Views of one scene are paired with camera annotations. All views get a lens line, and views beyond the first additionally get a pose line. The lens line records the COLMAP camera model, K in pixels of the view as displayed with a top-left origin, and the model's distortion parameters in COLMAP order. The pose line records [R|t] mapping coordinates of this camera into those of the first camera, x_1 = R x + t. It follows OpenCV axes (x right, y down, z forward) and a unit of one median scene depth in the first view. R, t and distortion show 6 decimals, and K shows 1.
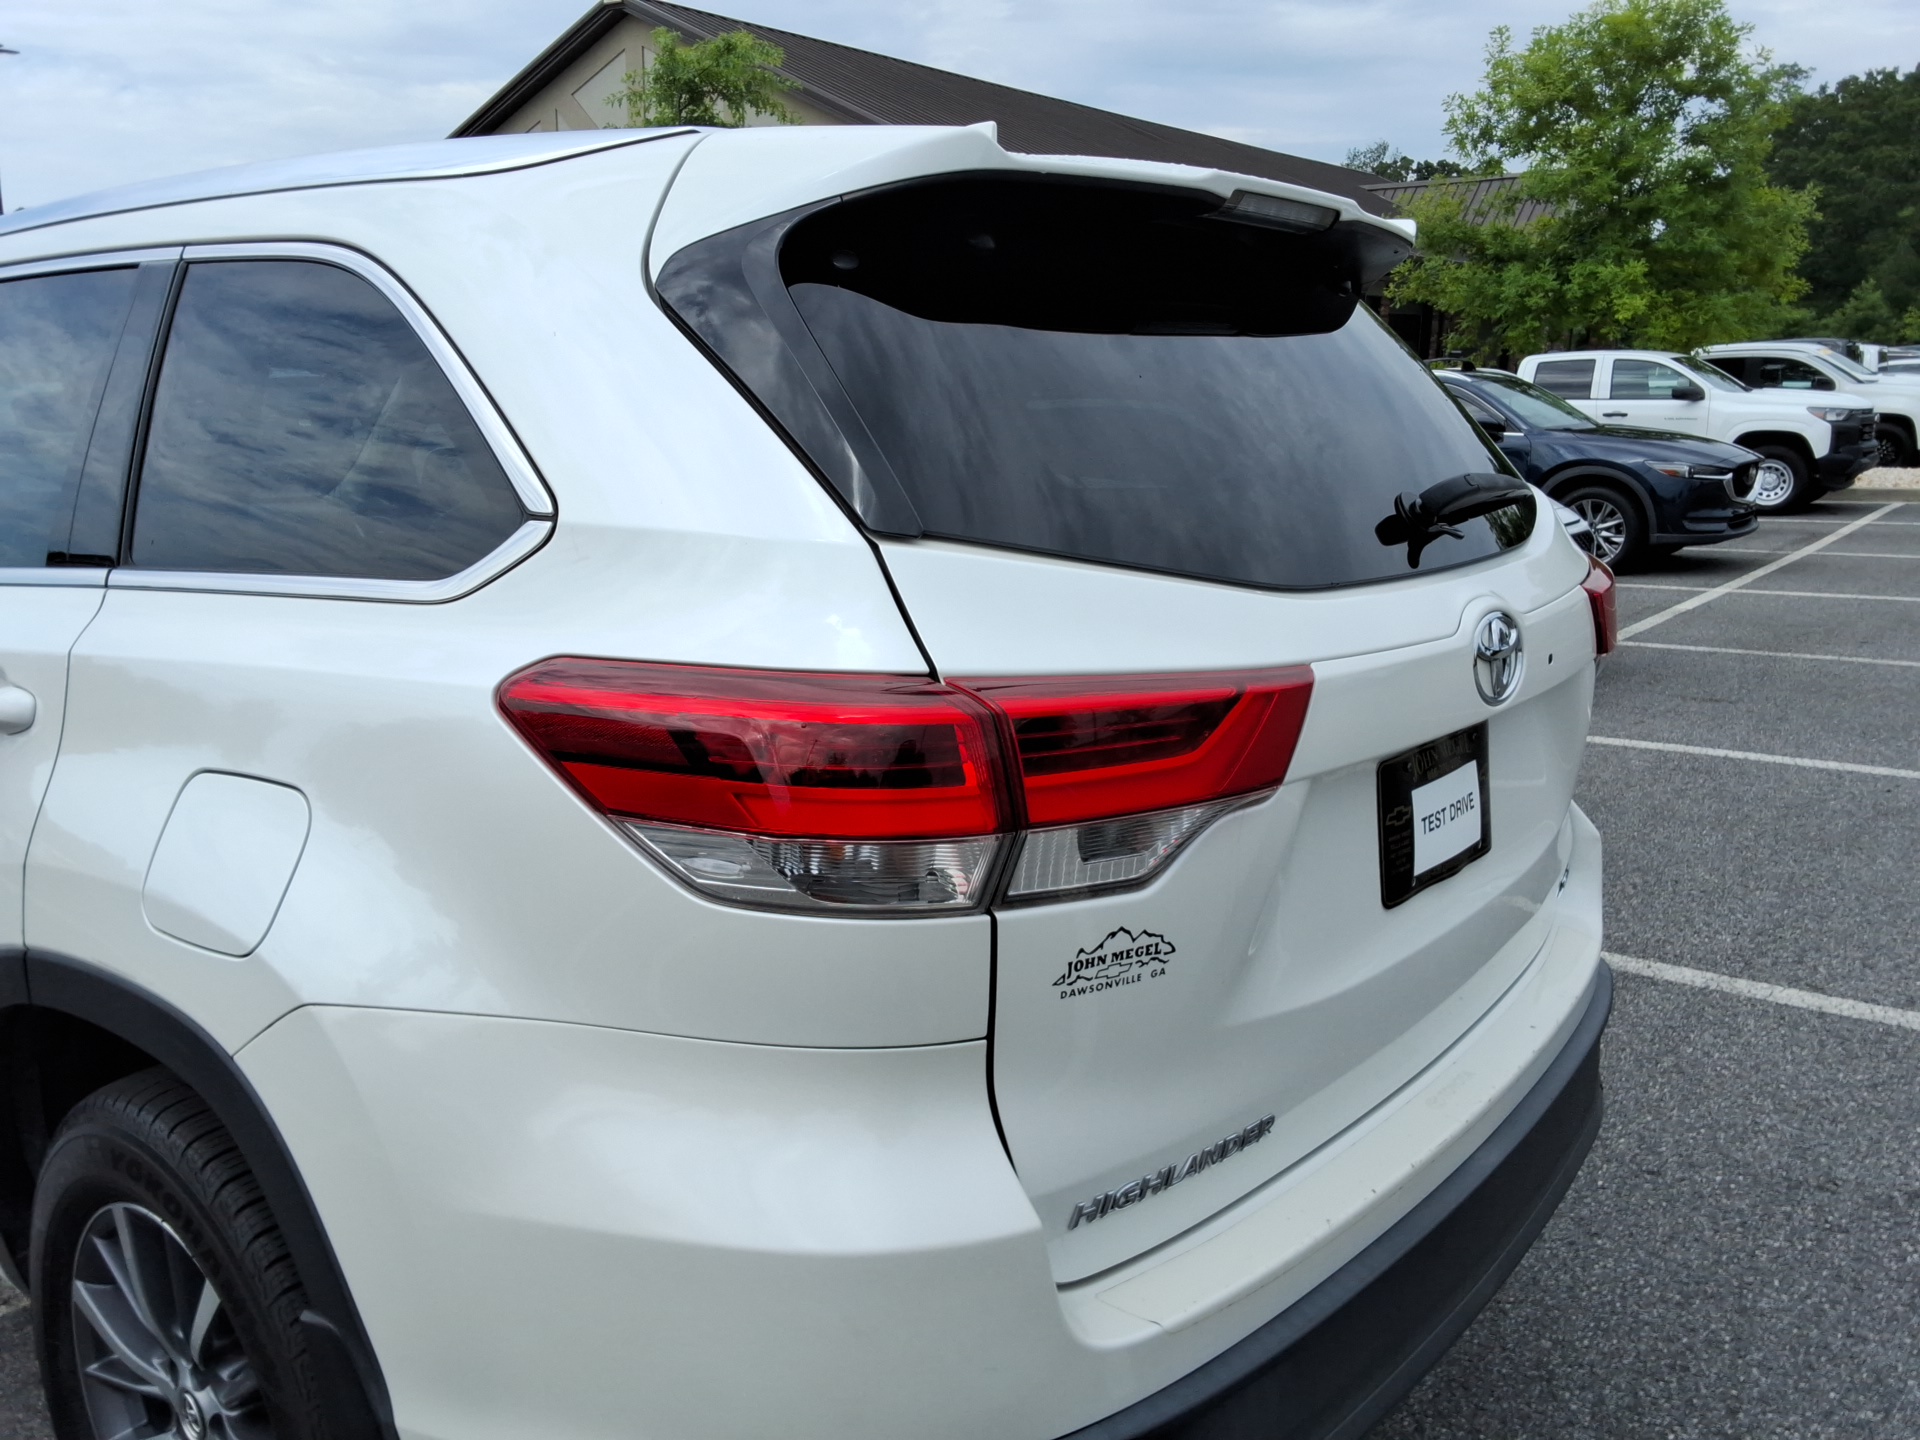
lens RADIAL K [[1539.4, 0, 975.3], [0, 1539.4, 704.6], [0, 0, 1]] dist [0.107121, -0.165328]
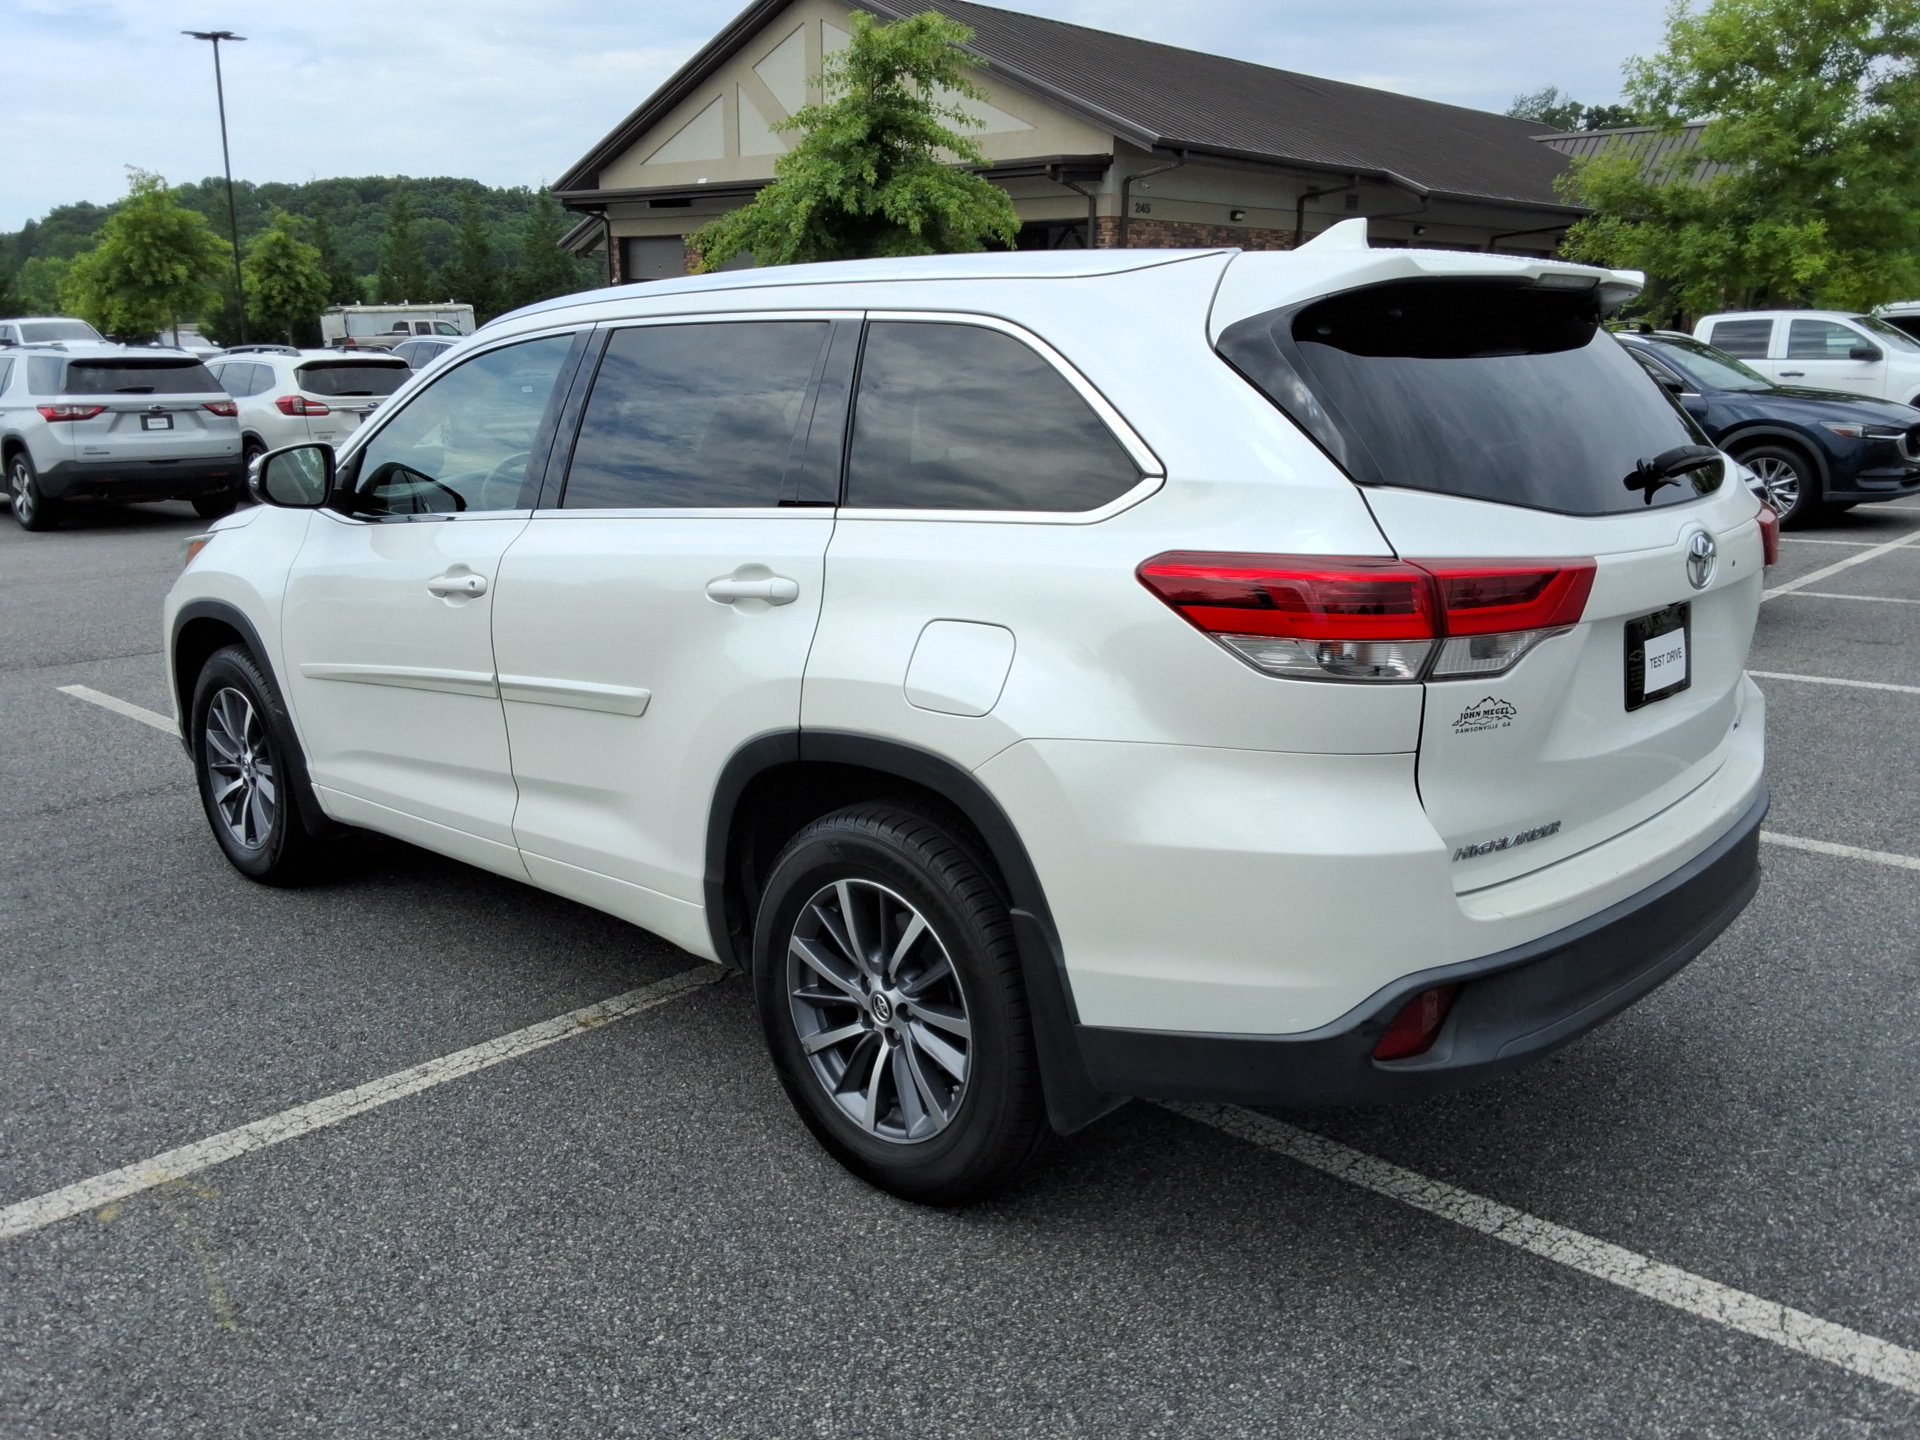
lens RADIAL K [[1539.4, 0, 980.0], [0, 1539.4, 701.2], [0, 0, 1]] dist [0.107121, -0.165328]
pose [[0.996135, 0.013242, -0.086832, -0.222205], [-0.011179, 0.999644, 0.024206, 0.070545], [0.087121, -0.023142, 0.995929, -0.573043]]
